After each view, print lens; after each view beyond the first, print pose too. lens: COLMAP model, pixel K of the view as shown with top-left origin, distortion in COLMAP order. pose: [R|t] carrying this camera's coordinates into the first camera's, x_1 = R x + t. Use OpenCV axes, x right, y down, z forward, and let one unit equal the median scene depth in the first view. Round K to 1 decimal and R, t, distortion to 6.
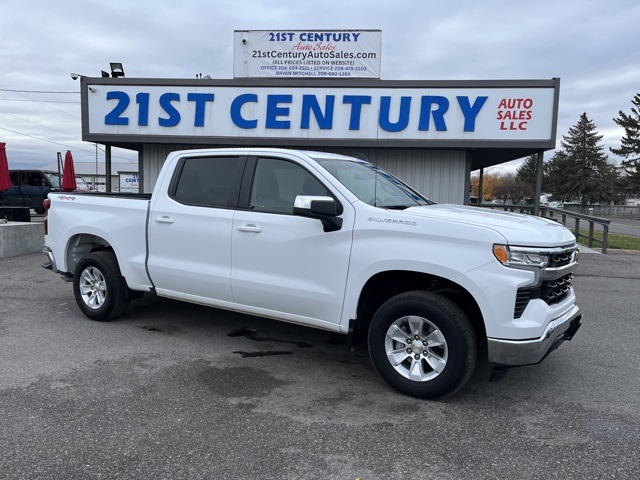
lens RADIAL K [[491.2, 0, 314.1], [0, 491.2, 237.7], [0, 0, 1]] dist [0.082493, -0.108546]
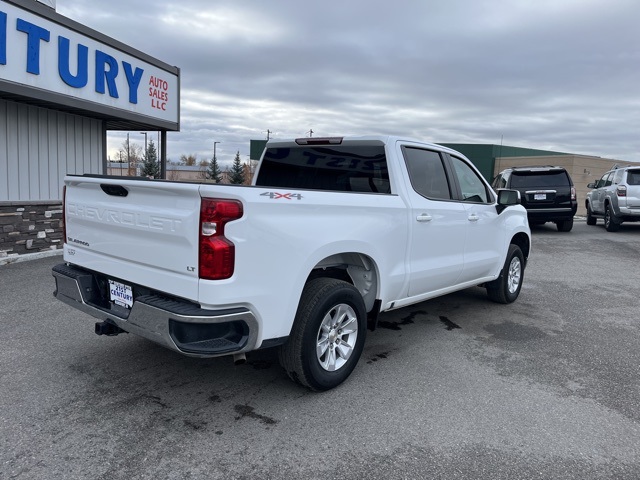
lens RADIAL K [[486.8, 0, 320.0], [0, 486.8, 240.0], [0, 0, 1]] dist [0.085610, -0.107694]
pose [[0.126948, -0.129499, 0.983420, -0.601314], [0.047992, 0.991082, 0.124313, -0.057745], [-0.990748, 0.031415, 0.132031, 0.541603]]
